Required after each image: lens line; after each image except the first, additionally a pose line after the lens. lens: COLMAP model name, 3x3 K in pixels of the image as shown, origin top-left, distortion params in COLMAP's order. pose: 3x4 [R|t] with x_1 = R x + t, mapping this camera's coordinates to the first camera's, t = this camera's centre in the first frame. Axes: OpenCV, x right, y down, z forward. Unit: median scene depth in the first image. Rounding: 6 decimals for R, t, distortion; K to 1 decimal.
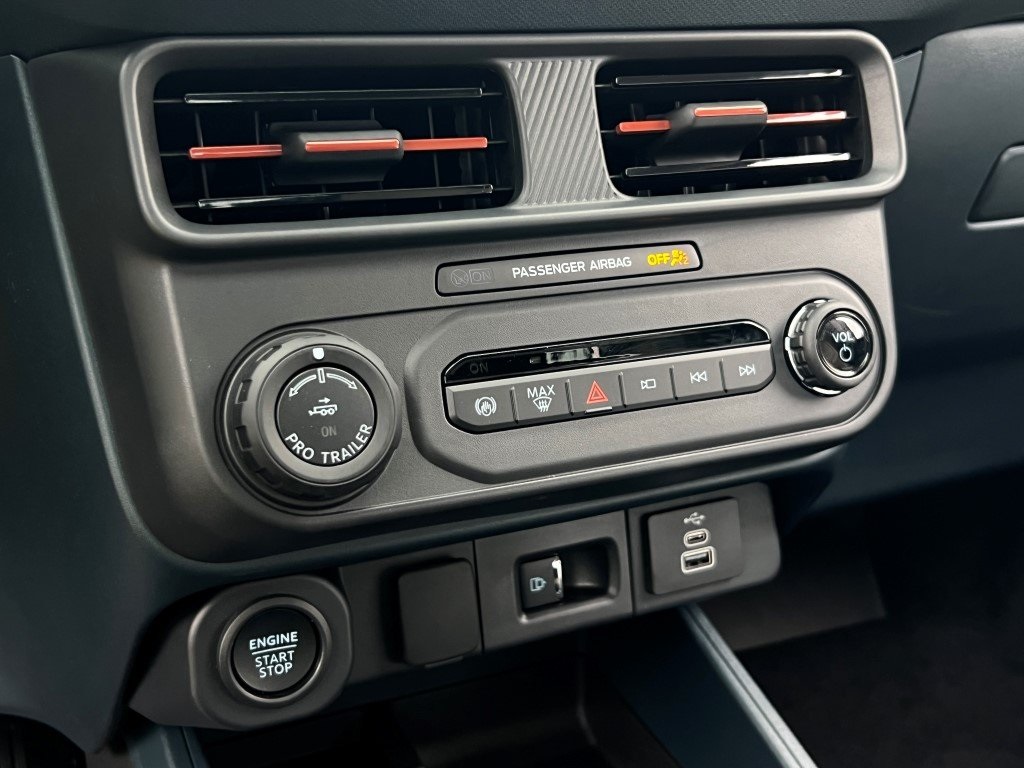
lens RADIAL K [[1253.5, 0, 512.0], [0, 1253.5, 384.0], [0, 0, 1]] dist [0.165414, 0.002191]
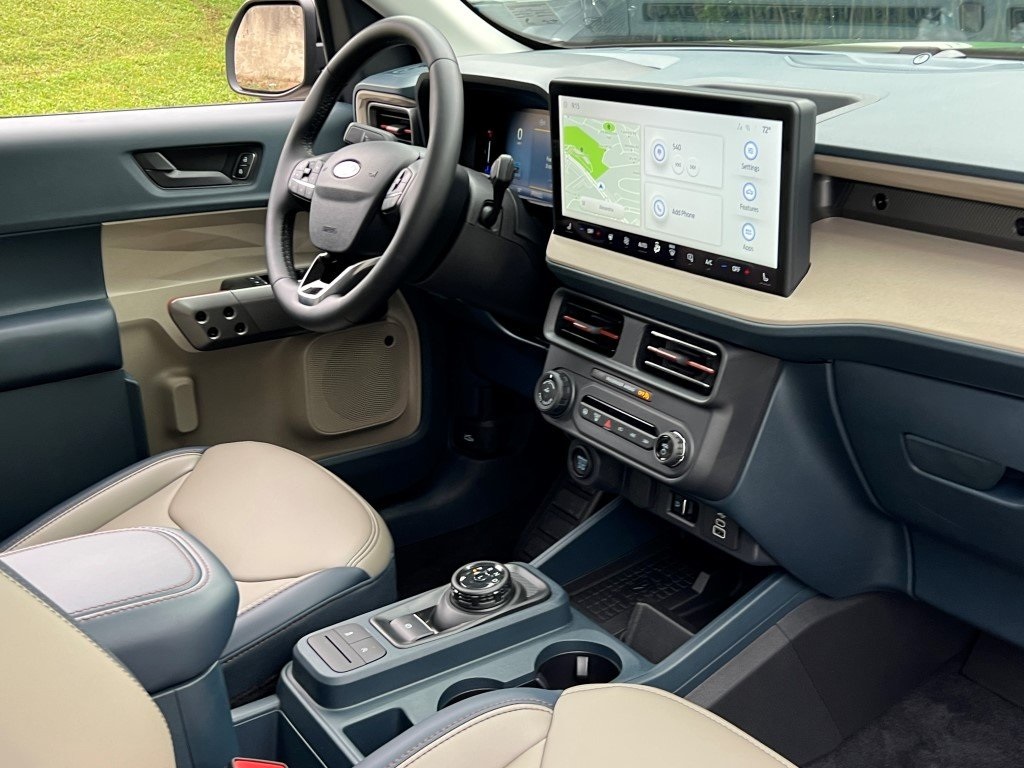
lens RADIAL K [[1160.3, 0, 512.0], [0, 1160.3, 384.0], [0, 0, 1]] dist [0.116046, -0.010756]
pose [[0.137863, 0.336399, -0.931574, 2.529470], [-0.252025, 0.921511, 0.295468, -0.823325], [0.957850, 0.194046, 0.211823, 0.145643]]
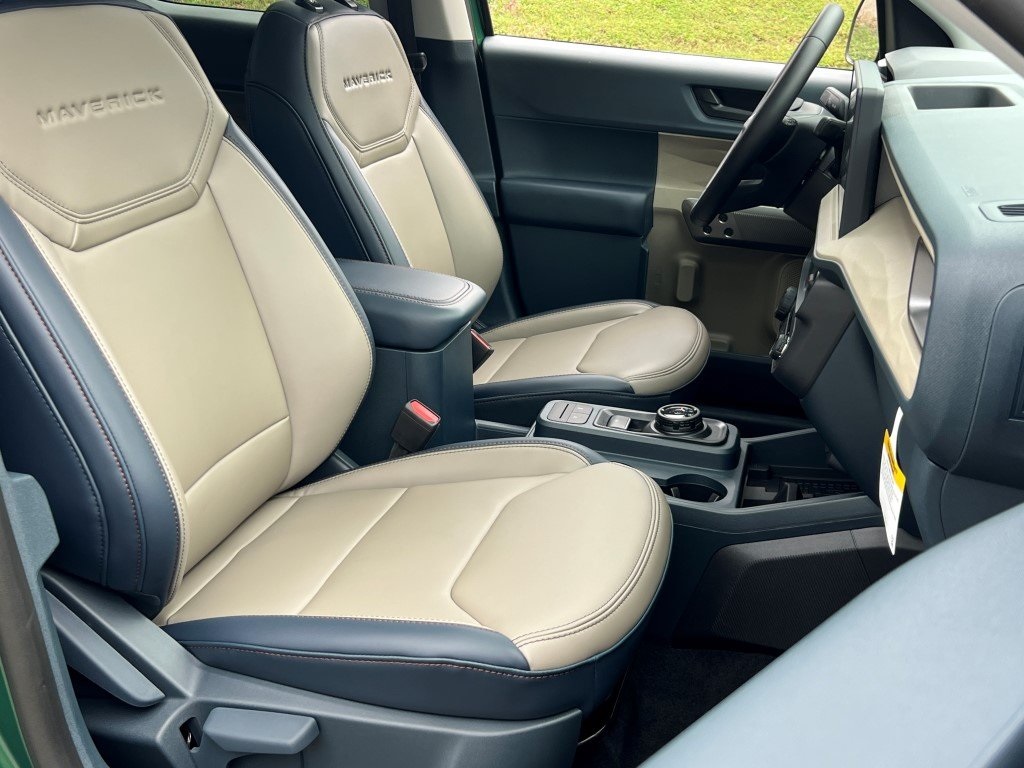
lens RADIAL K [[1160.3, 0, 512.0], [0, 1160.3, 384.0], [0, 0, 1]] dist [0.116046, -0.010756]
pose [[-0.660914, 0.241291, -0.710613, 3.058203], [-0.253086, 0.819767, 0.513740, -1.400387], [0.706498, 0.519384, -0.480729, 2.044584]]
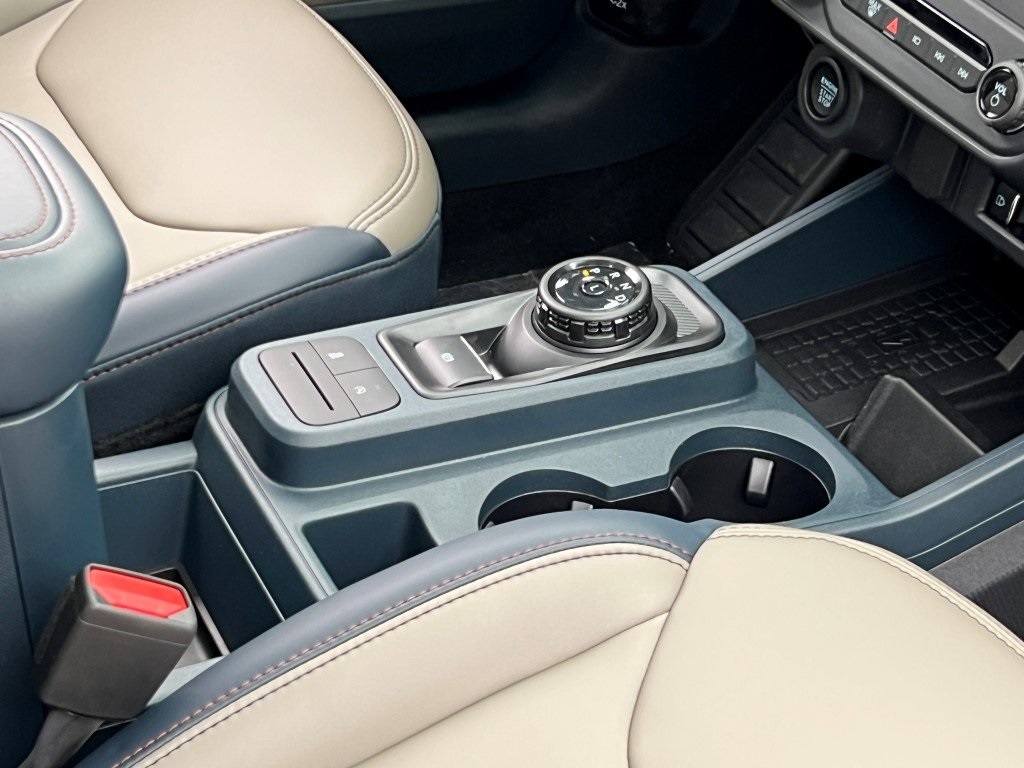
lens RADIAL K [[2074.5, 0, 512.0], [0, 2074.5, 384.0], [0, 0, 1]] dist [0.251411, -0.511203]
pose [[-0.000996, 0.560583, -0.828098, 2.320693], [-0.342611, 0.777788, 0.526938, -0.804094], [0.939477, 0.284240, 0.191287, 0.188277]]
